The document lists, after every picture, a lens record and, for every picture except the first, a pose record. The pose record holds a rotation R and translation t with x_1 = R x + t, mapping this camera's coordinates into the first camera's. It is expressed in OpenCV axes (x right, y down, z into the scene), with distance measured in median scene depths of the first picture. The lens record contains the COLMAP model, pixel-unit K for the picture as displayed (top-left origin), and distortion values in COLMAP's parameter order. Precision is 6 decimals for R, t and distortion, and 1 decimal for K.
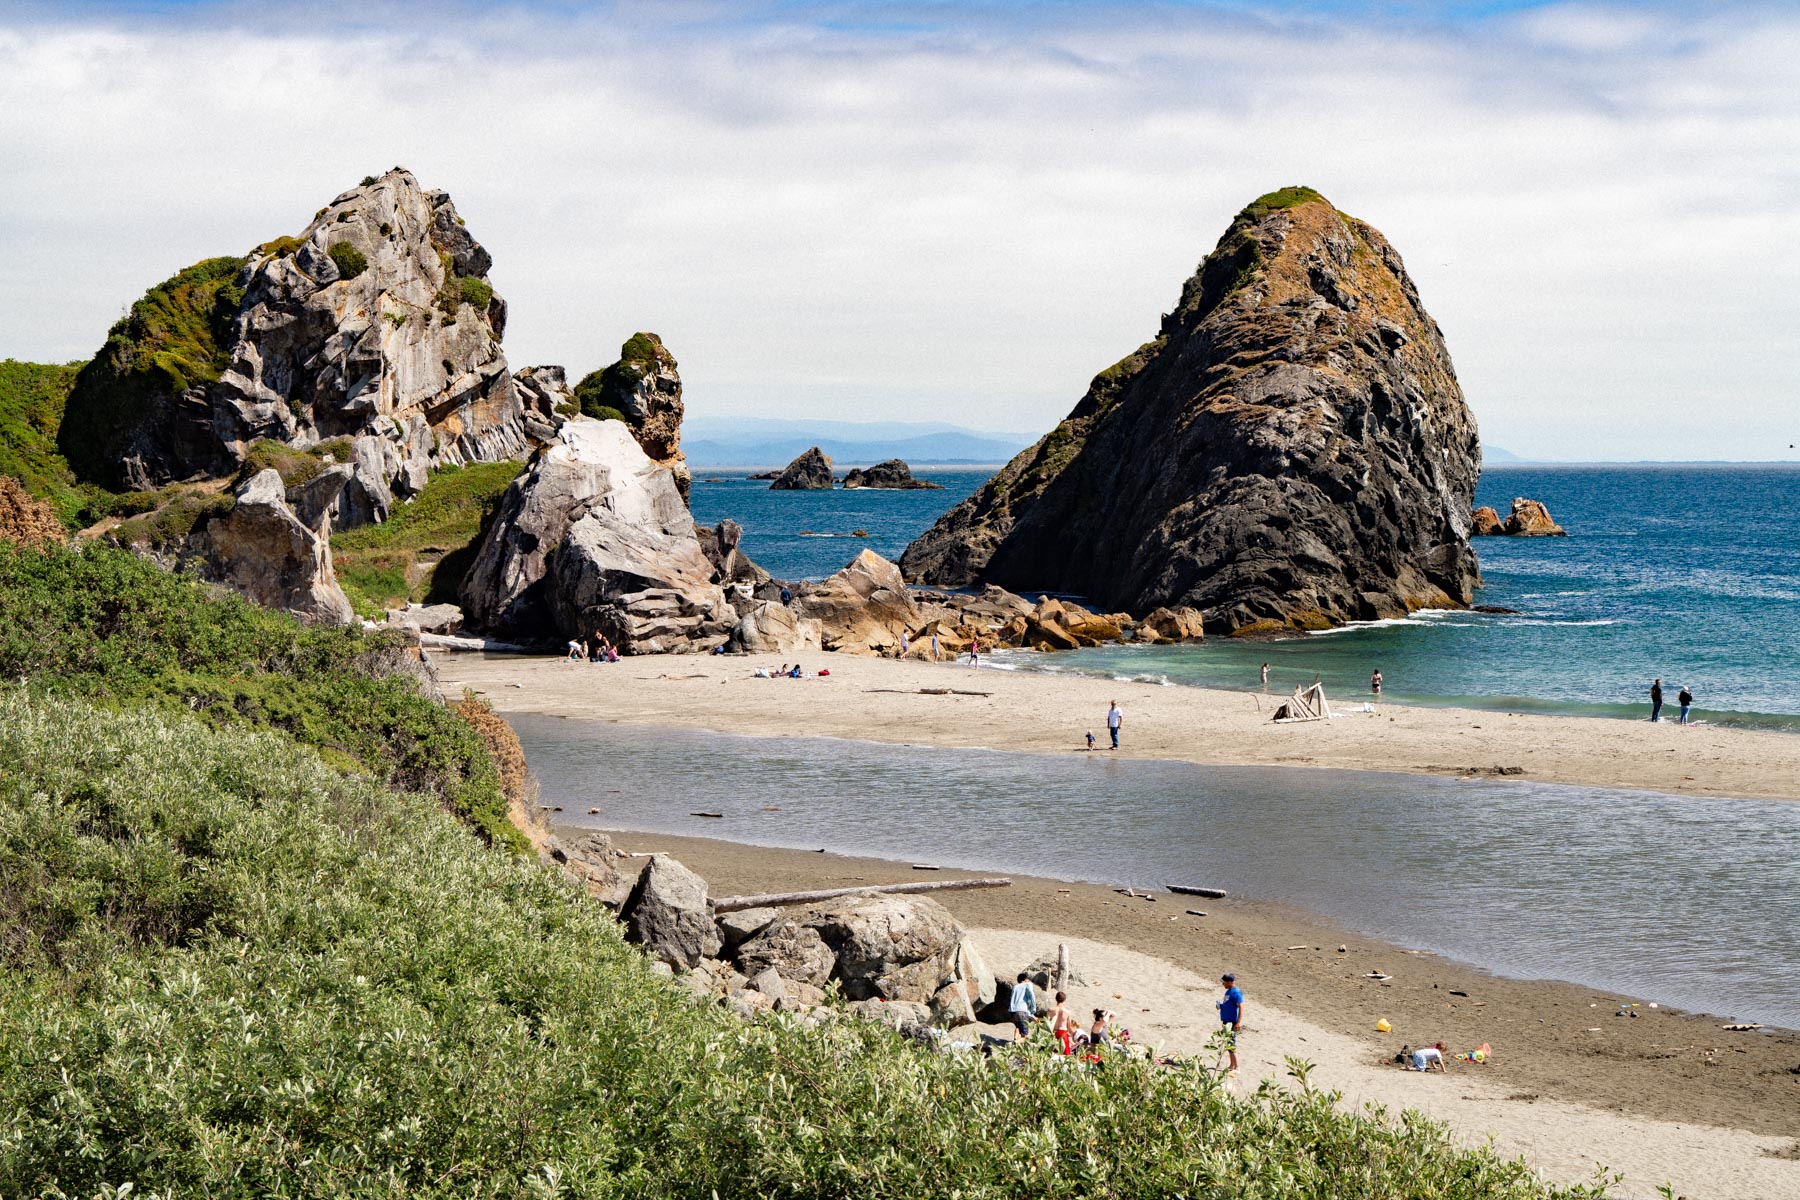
lens RADIAL K [[3247.8, 0, 900.0], [0, 3247.8, 600.0], [0, 0, 1]] dist [0.002959, -0.140114]
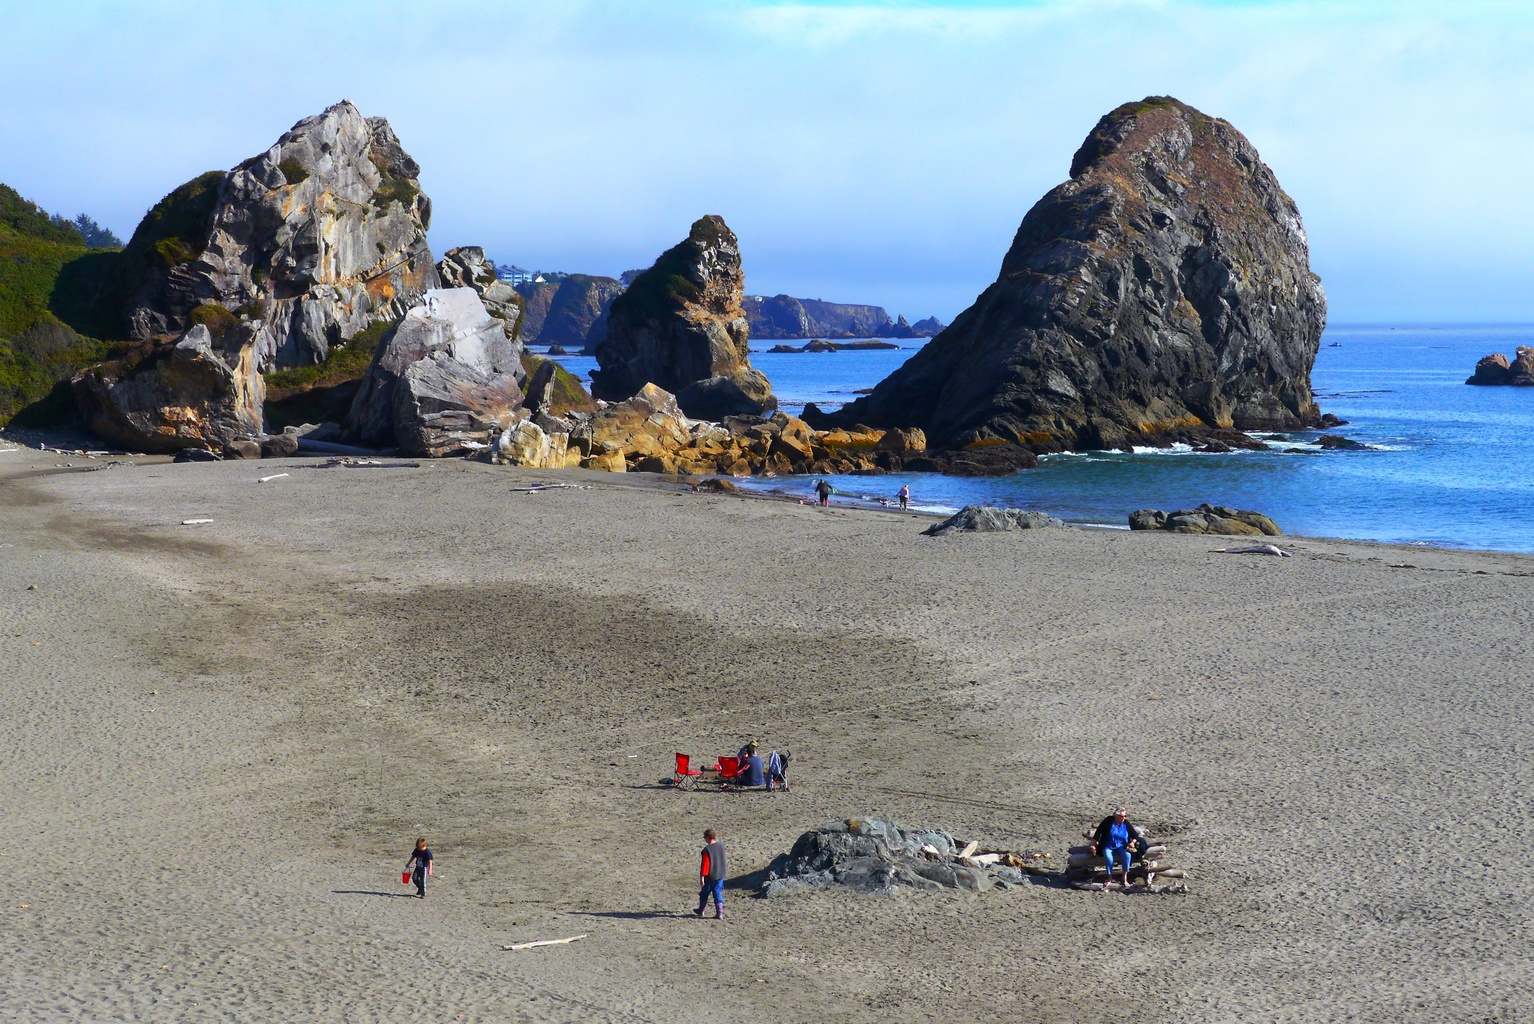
lens RADIAL K [[2767.9, 0, 767.0], [0, 2767.9, 512.0], [0, 0, 1]] dist [0.002959, -0.140114]
pose [[0.989344, 0.007031, -0.145424, 0.188158], [-0.003013, 0.999608, 0.027828, 0.005391], [0.145563, -0.027093, 0.988978, -0.117102]]
